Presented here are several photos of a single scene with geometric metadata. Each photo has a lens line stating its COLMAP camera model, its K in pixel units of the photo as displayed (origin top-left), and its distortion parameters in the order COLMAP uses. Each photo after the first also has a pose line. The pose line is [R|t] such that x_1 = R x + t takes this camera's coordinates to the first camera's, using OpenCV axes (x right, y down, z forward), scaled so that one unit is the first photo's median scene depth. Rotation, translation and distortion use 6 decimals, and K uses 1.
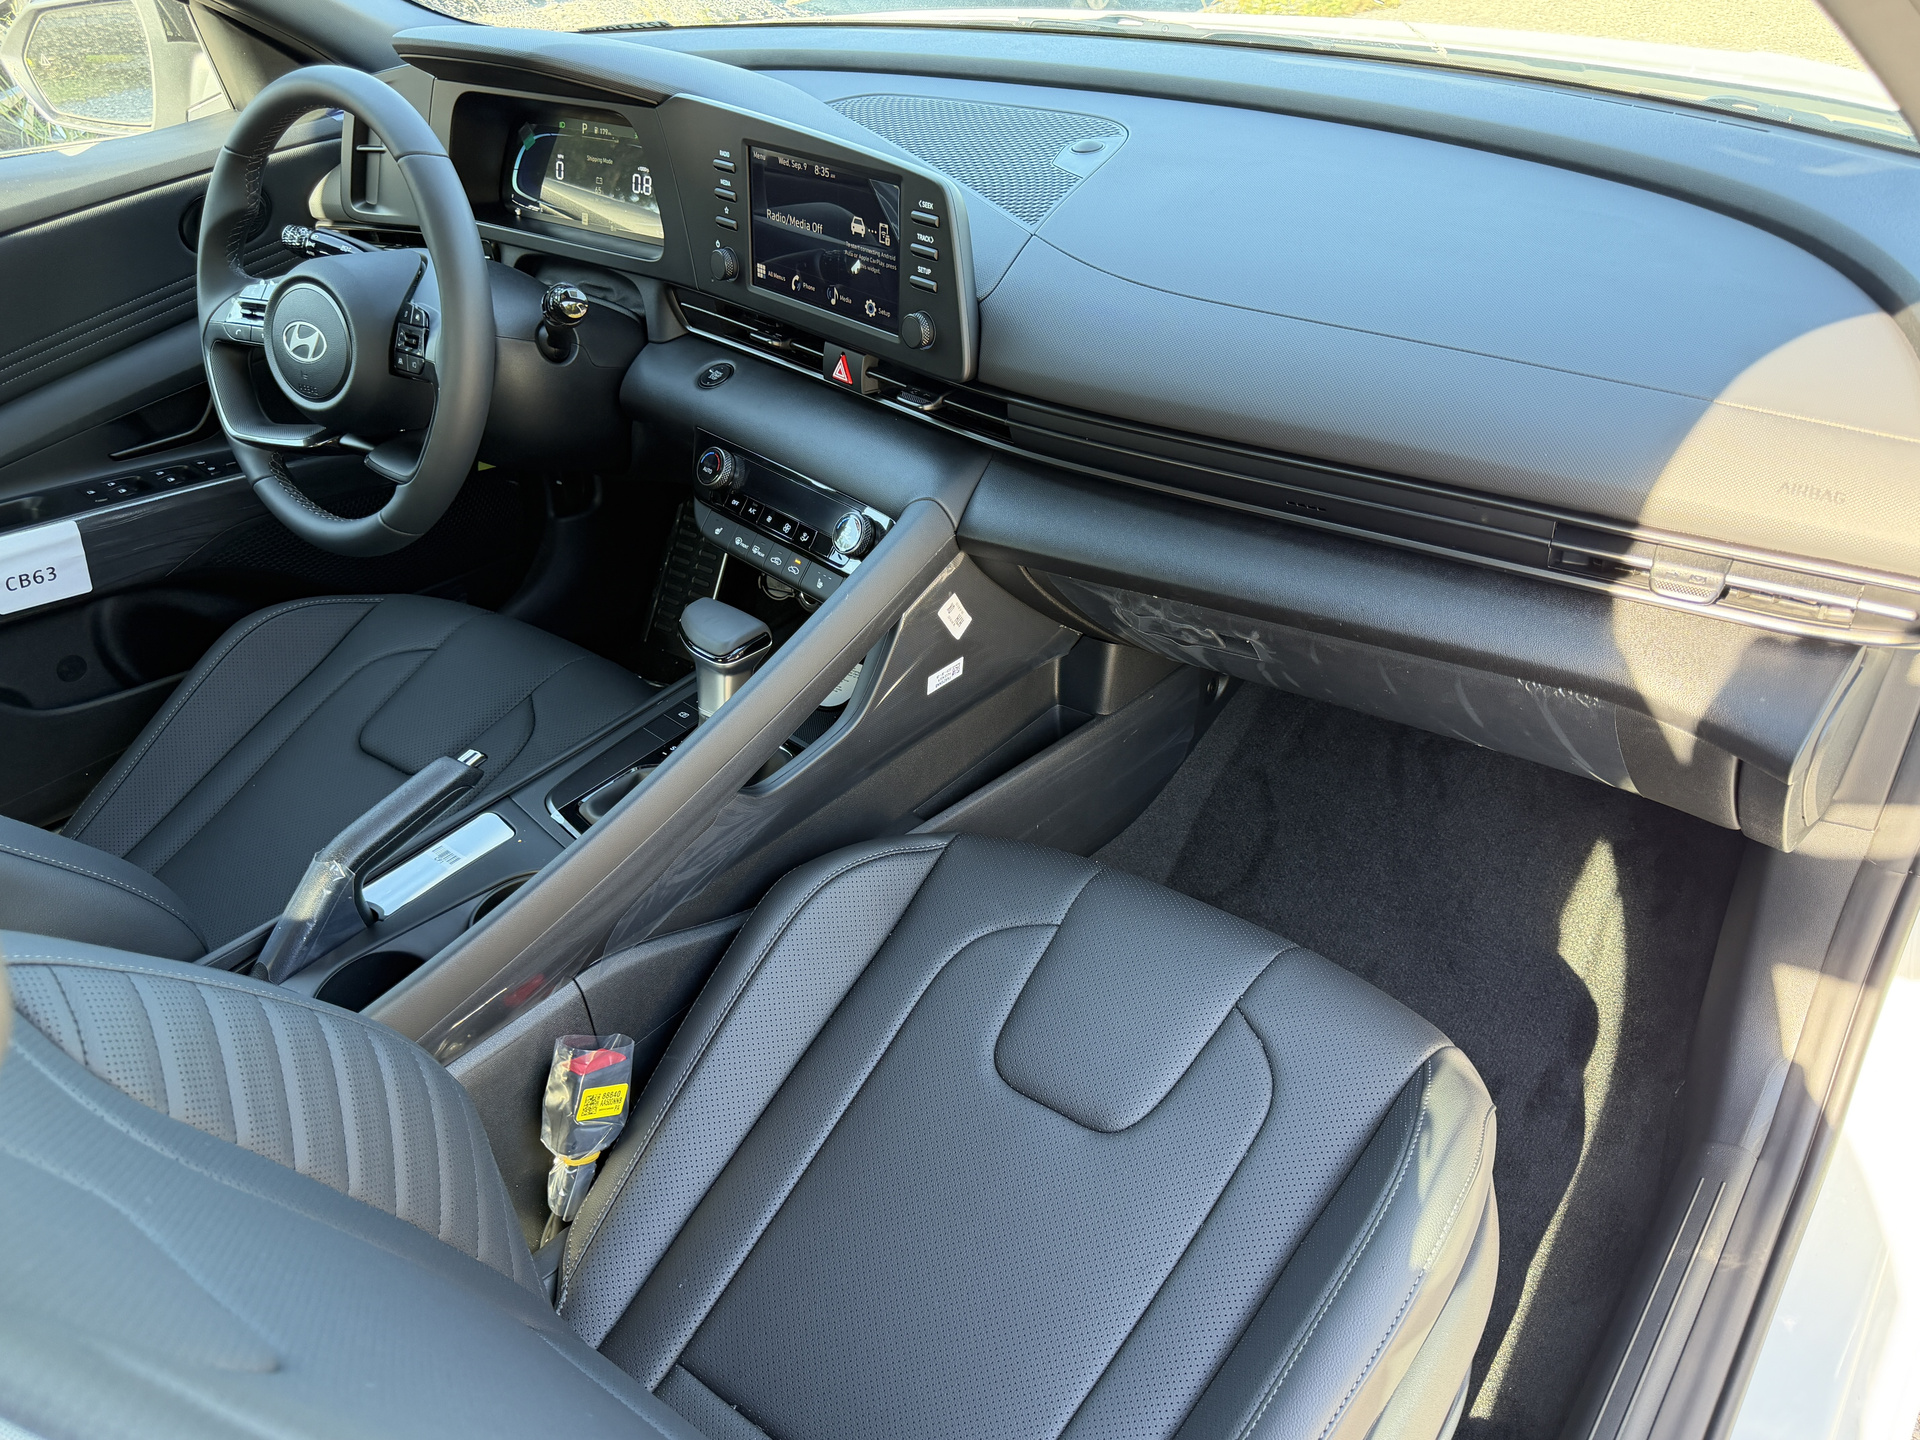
lens RADIAL K [[1440.1, 0, 960.0], [0, 1440.1, 720.0], [0, 0, 1]] dist [0.124504, -0.239673]
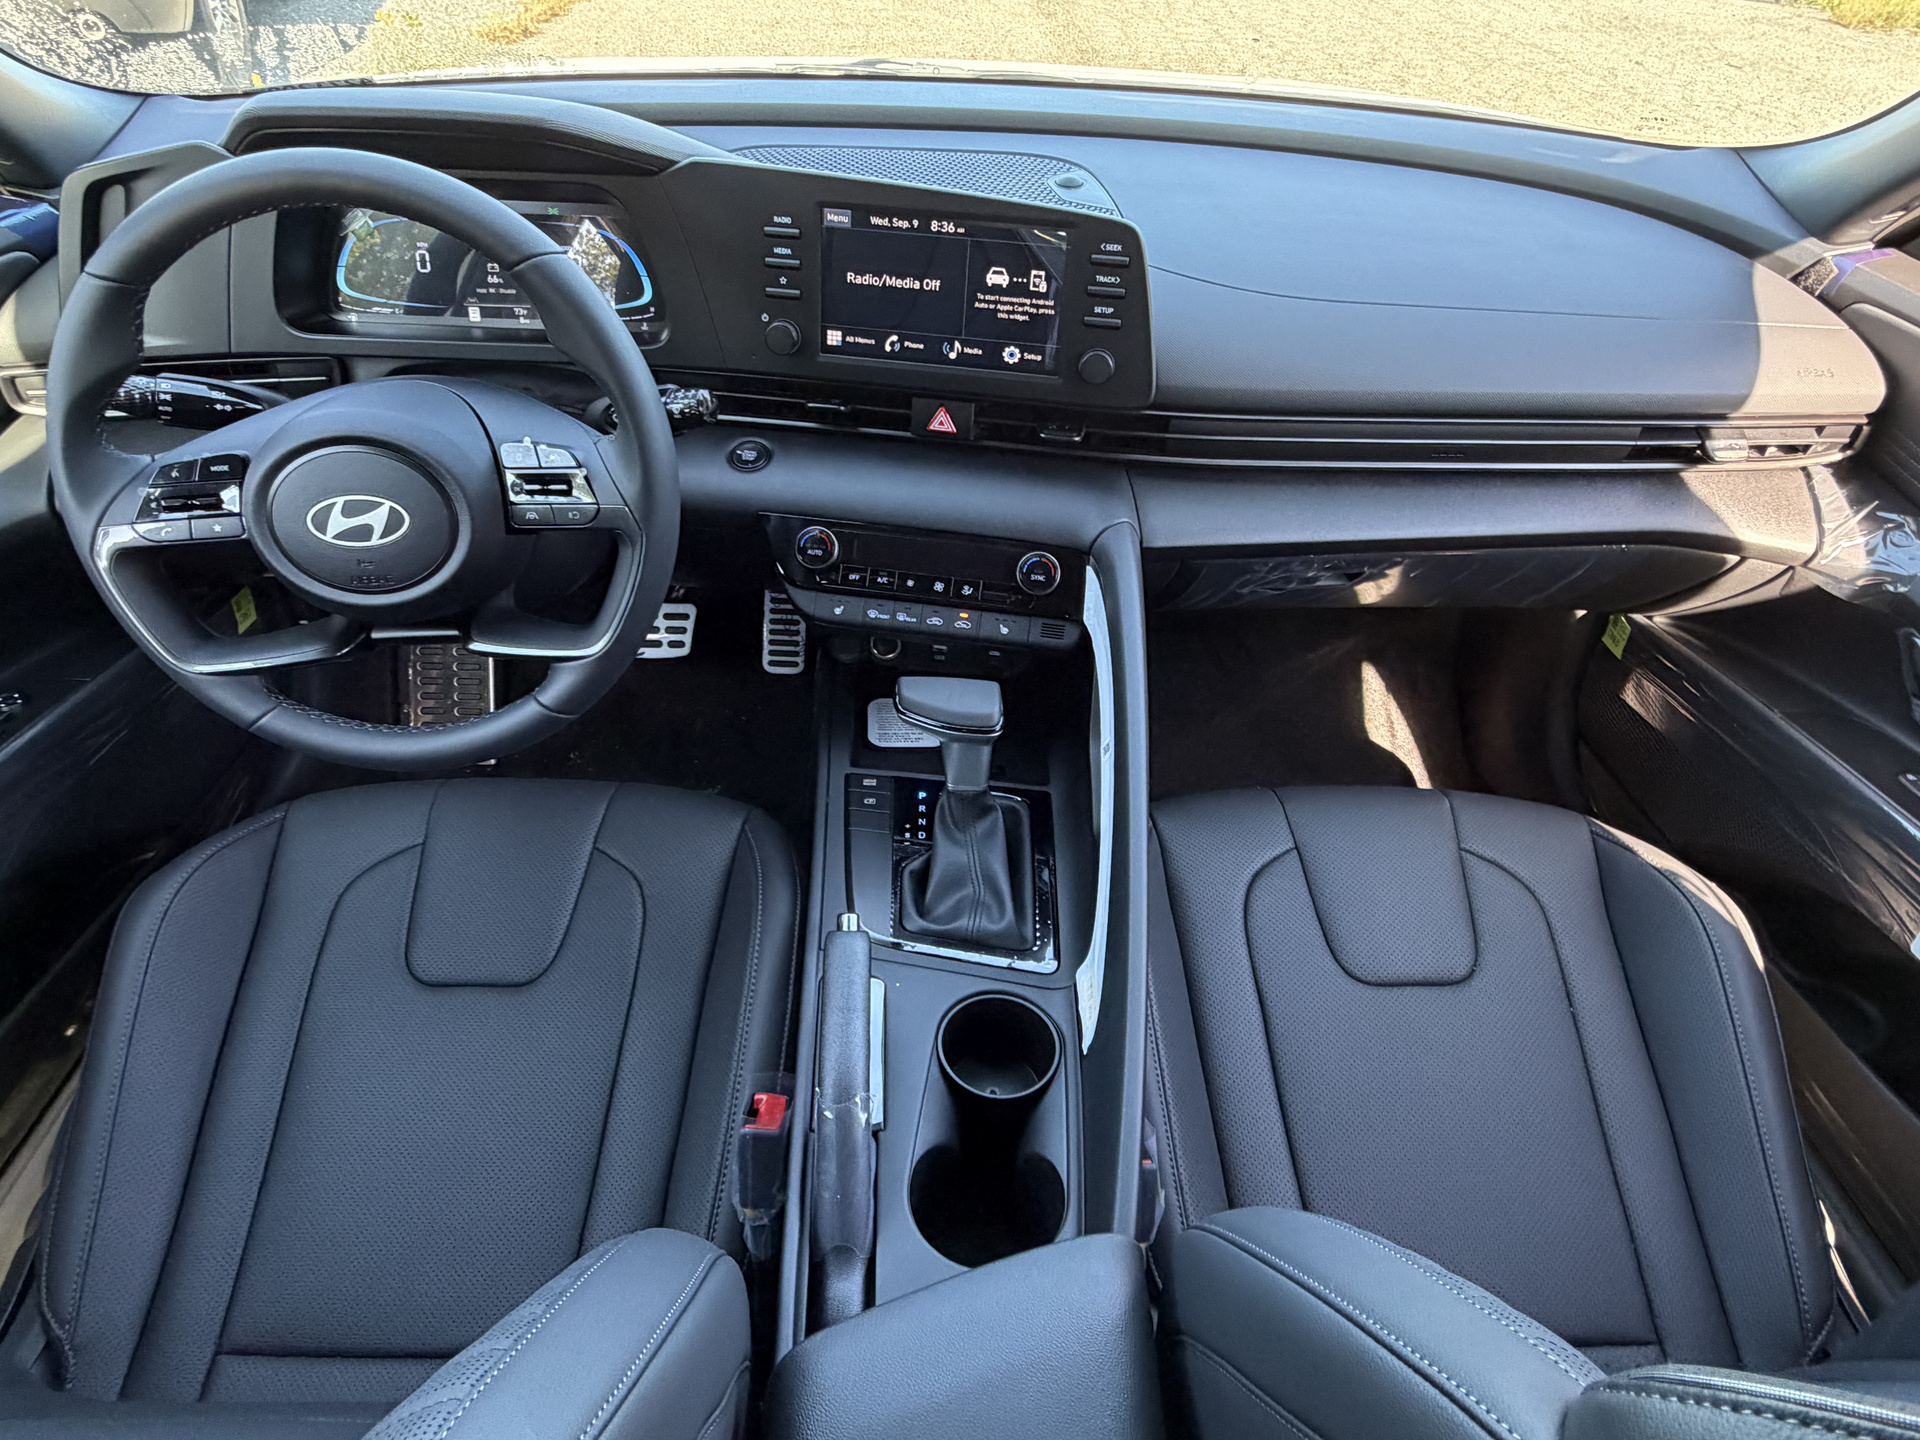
lens RADIAL K [[1161.5, 0, 935.7], [0, 1161.5, 720.7], [0, 0, 1]] dist [0.001936, -0.000669]
pose [[0.783811, -0.324440, 0.529509, -0.582320], [0.284929, 0.945510, 0.157562, -0.173542], [-0.551776, 0.027374, 0.833543, 0.334922]]
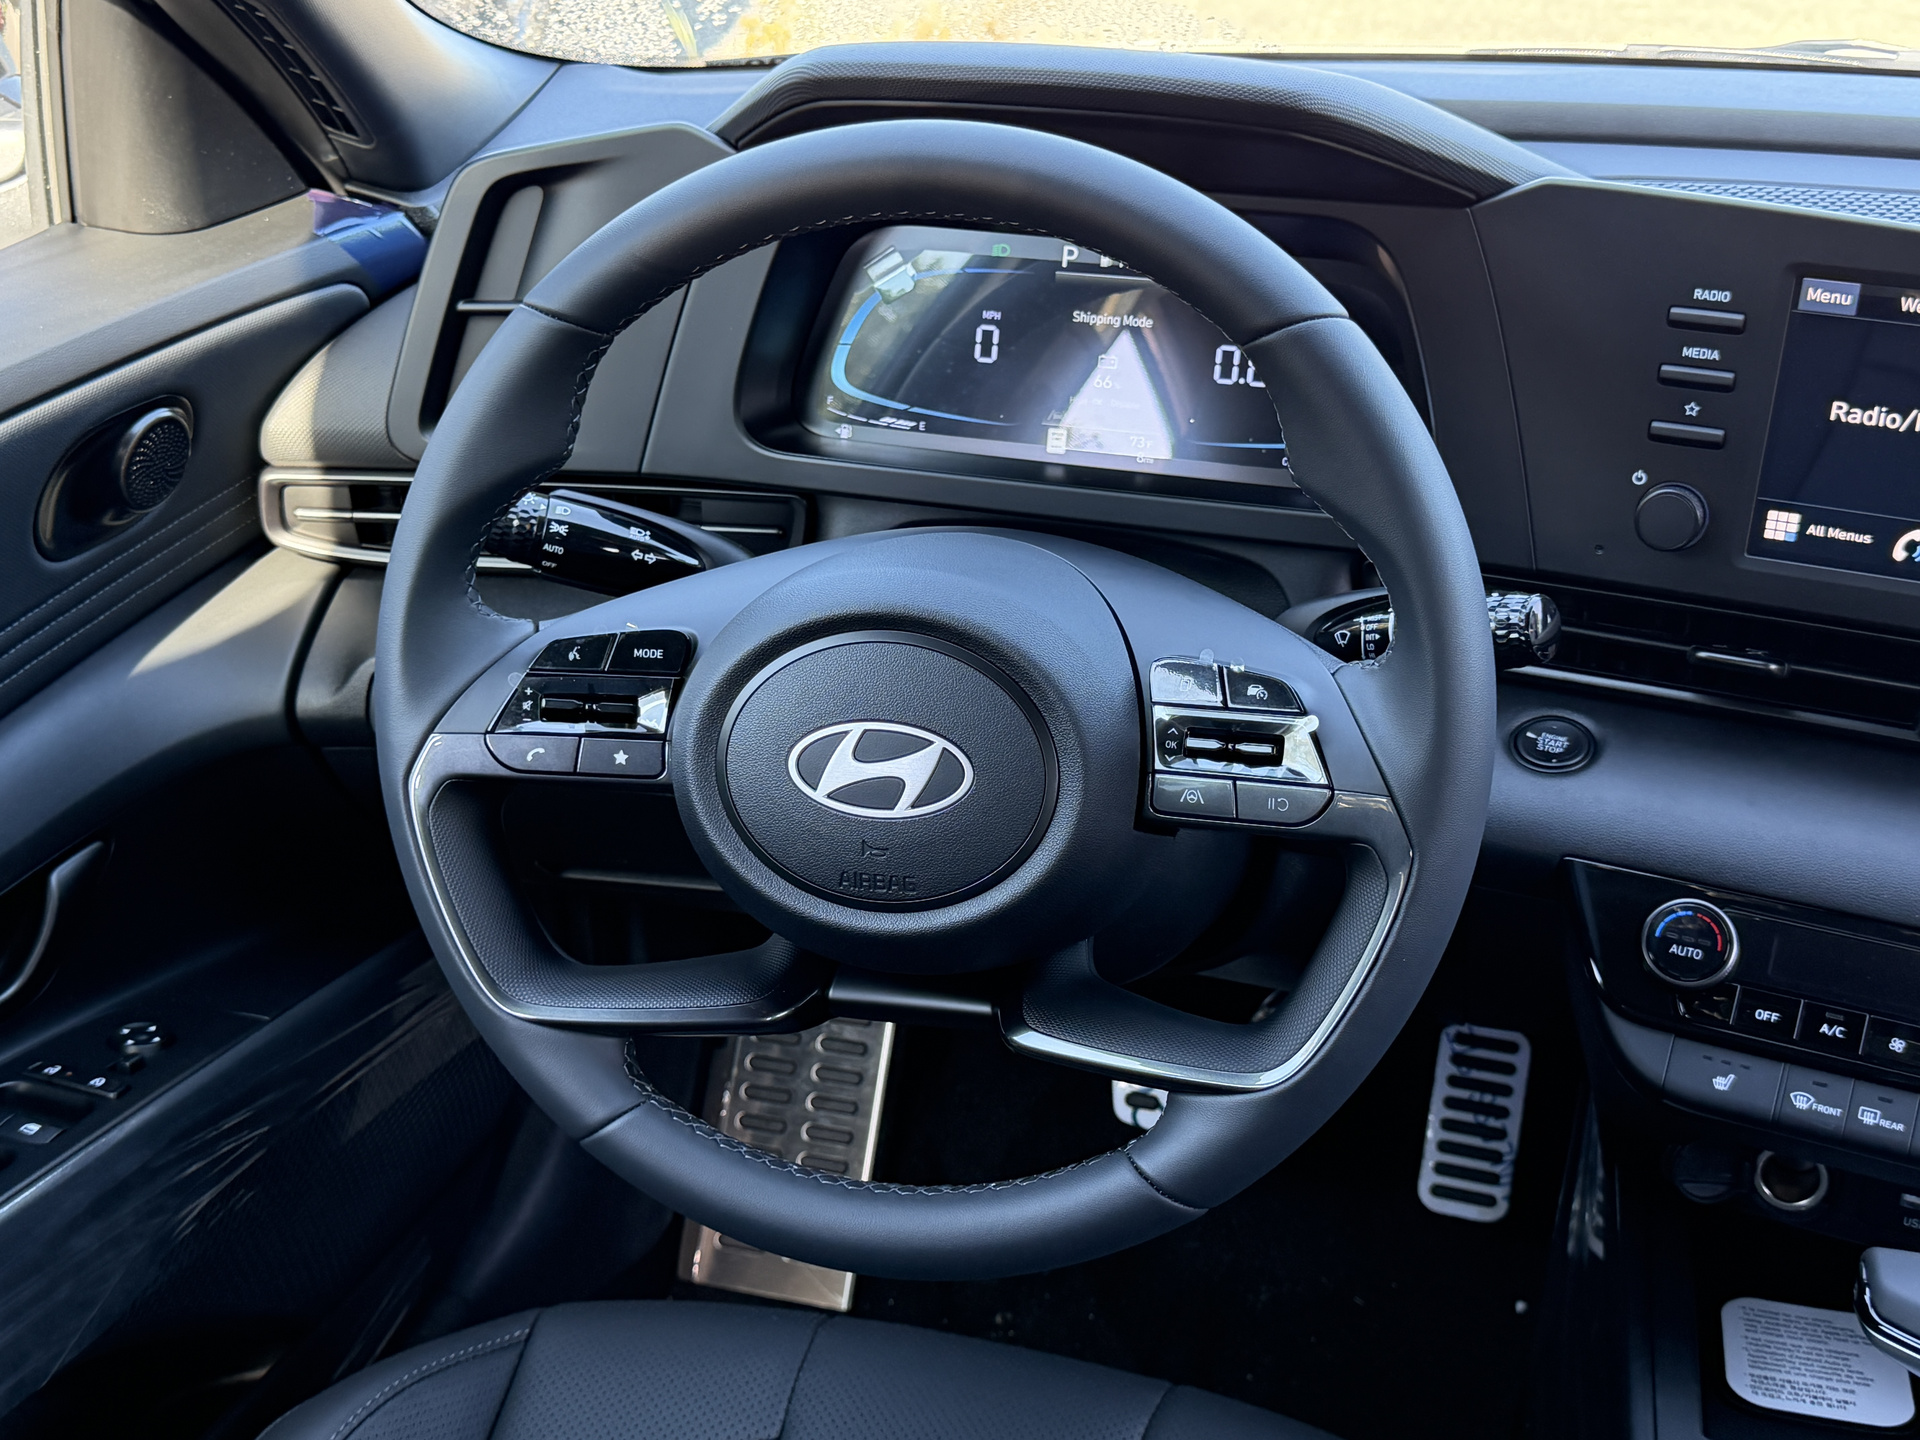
lens RADIAL K [[2347.0, 0, 960.6], [0, 2347.0, 735.6], [0, 0, 1]] dist [0.193679, -0.497420]
pose [[0.928714, -0.094207, 0.358630, -0.677469], [0.155339, 0.977071, -0.145607, -0.173604], [-0.336690, 0.190937, 0.922054, 0.396980]]
